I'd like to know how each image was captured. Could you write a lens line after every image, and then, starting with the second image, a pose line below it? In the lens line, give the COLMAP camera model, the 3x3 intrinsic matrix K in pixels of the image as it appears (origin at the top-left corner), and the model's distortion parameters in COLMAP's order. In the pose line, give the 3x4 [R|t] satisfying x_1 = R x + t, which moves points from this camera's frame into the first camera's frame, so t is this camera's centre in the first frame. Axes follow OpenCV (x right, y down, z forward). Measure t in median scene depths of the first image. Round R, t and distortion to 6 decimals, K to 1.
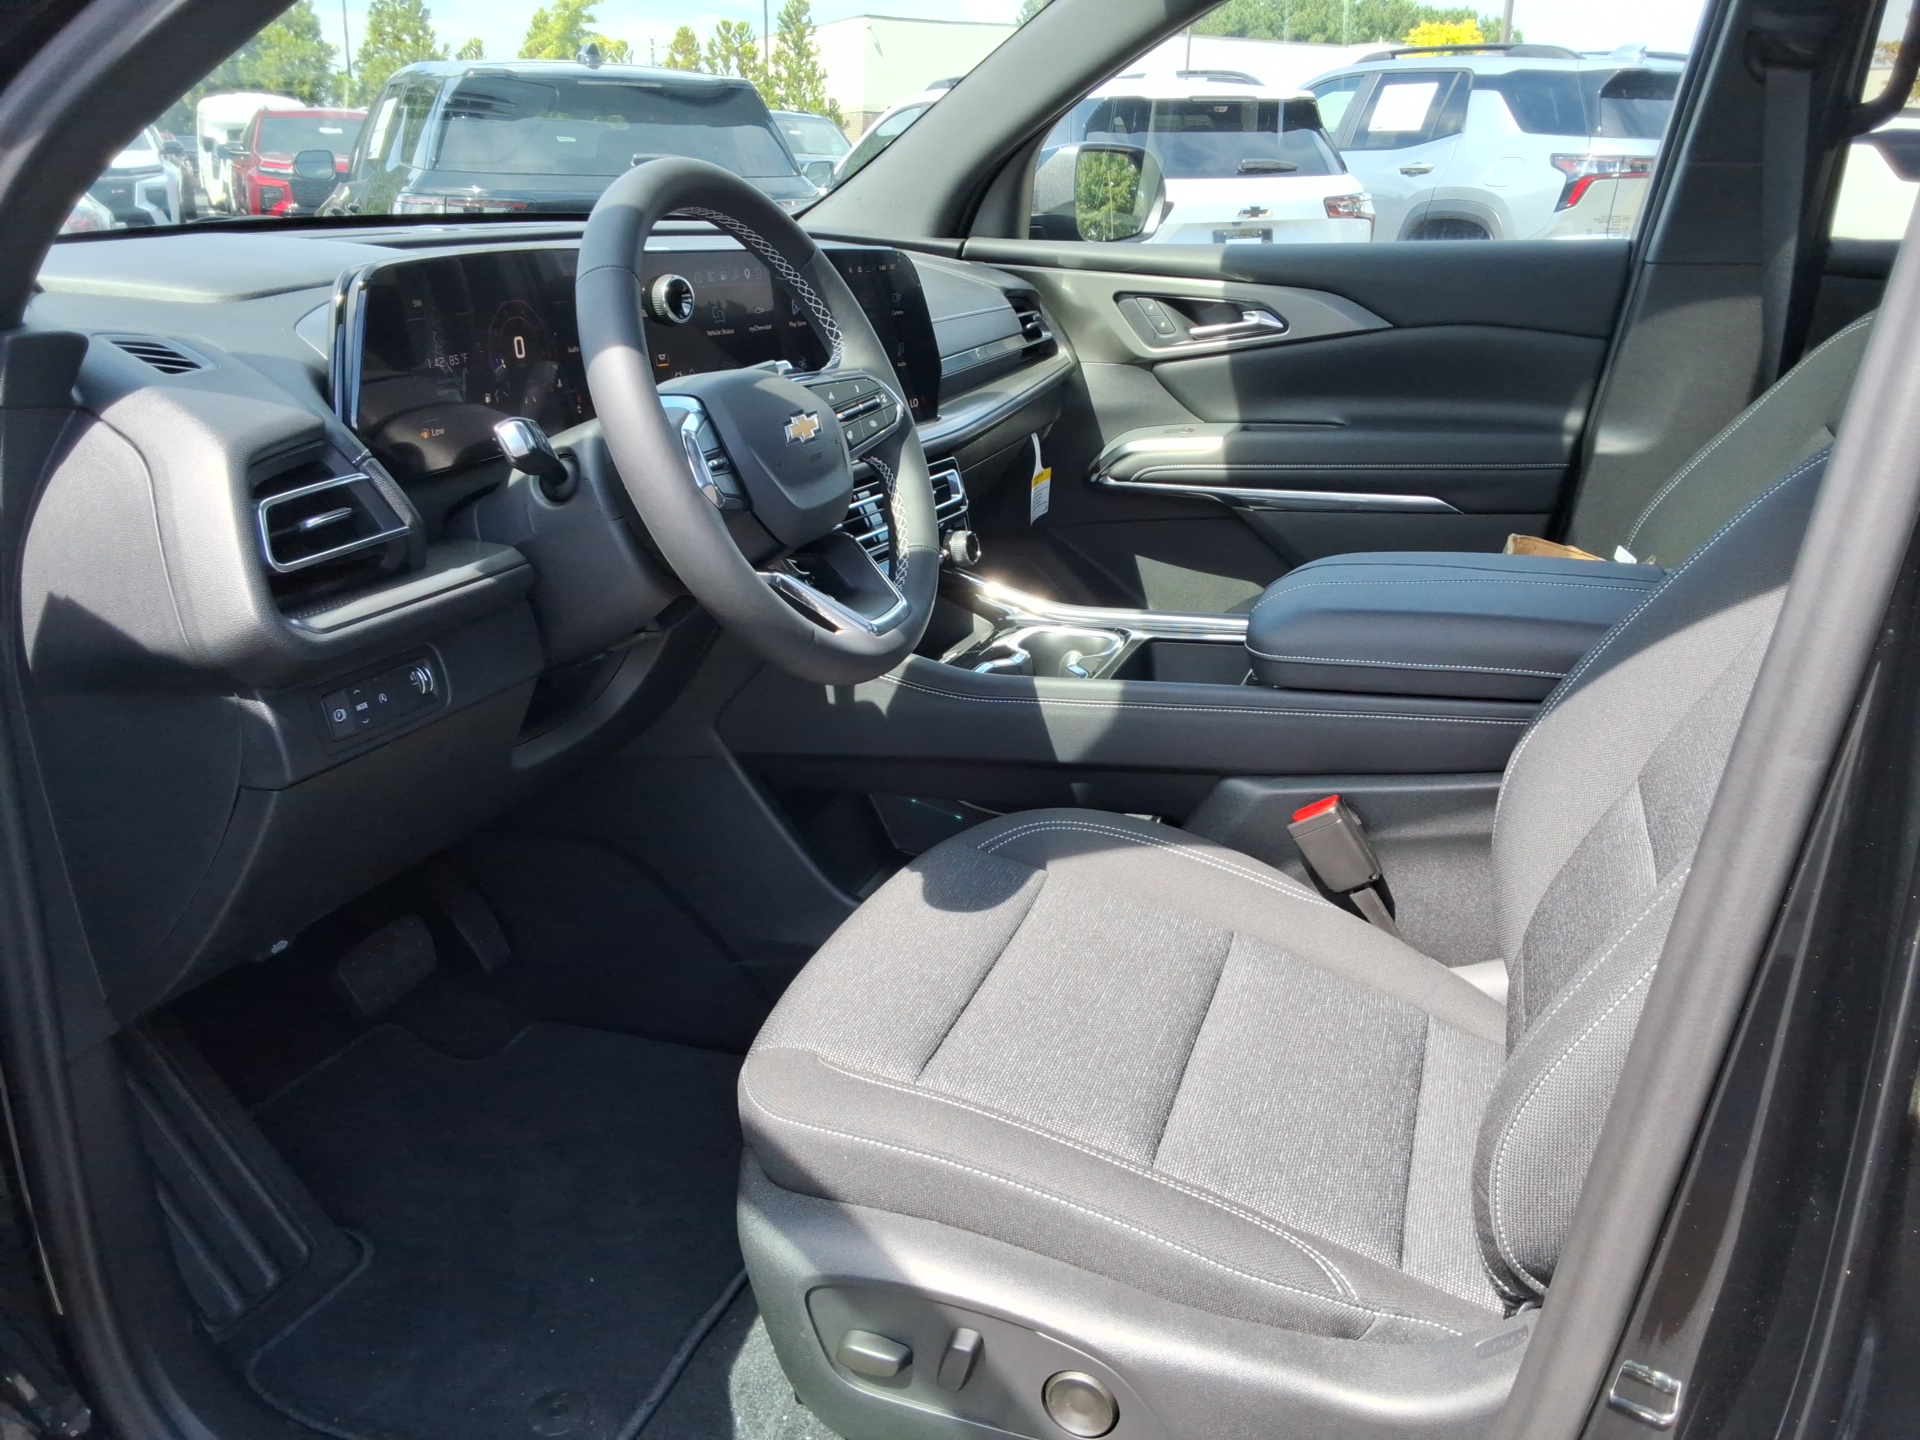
lens RADIAL K [[1589.9, 0, 963.5], [0, 1589.9, 718.2], [0, 0, 1]] dist [0.111490, -0.191848]
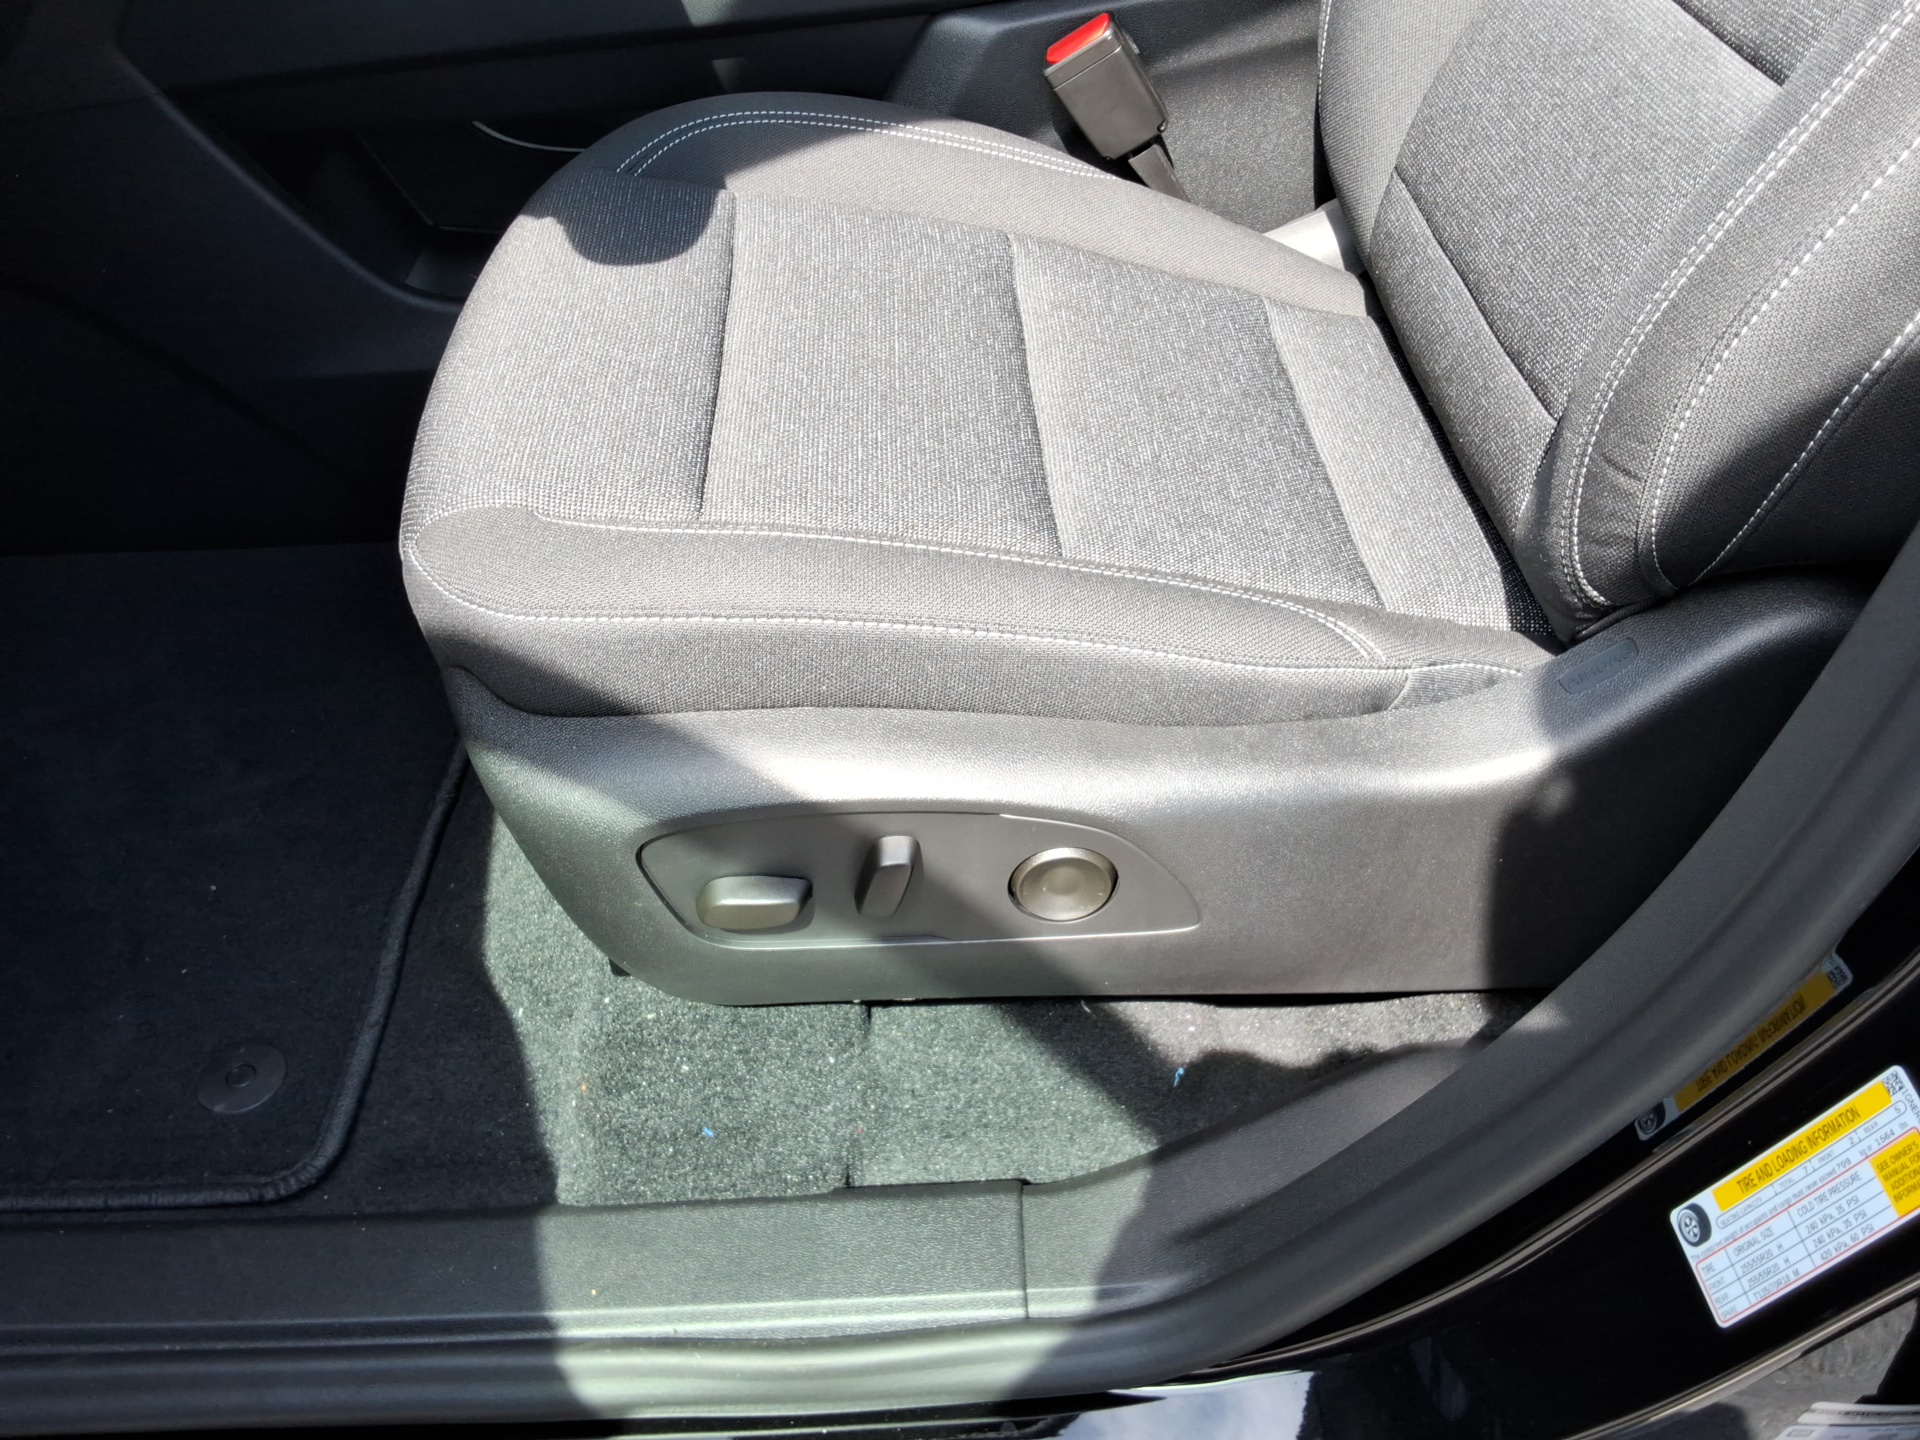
lens RADIAL K [[1552.2, 0, 969.8], [0, 1552.2, 710.6], [0, 0, 1]] dist [0.113050, -0.184001]
pose [[0.921868, -0.250577, 0.295585, -0.113174], [0.126039, 0.915208, 0.382763, 0.057268], [-0.366433, -0.315602, 0.875284, 0.309845]]
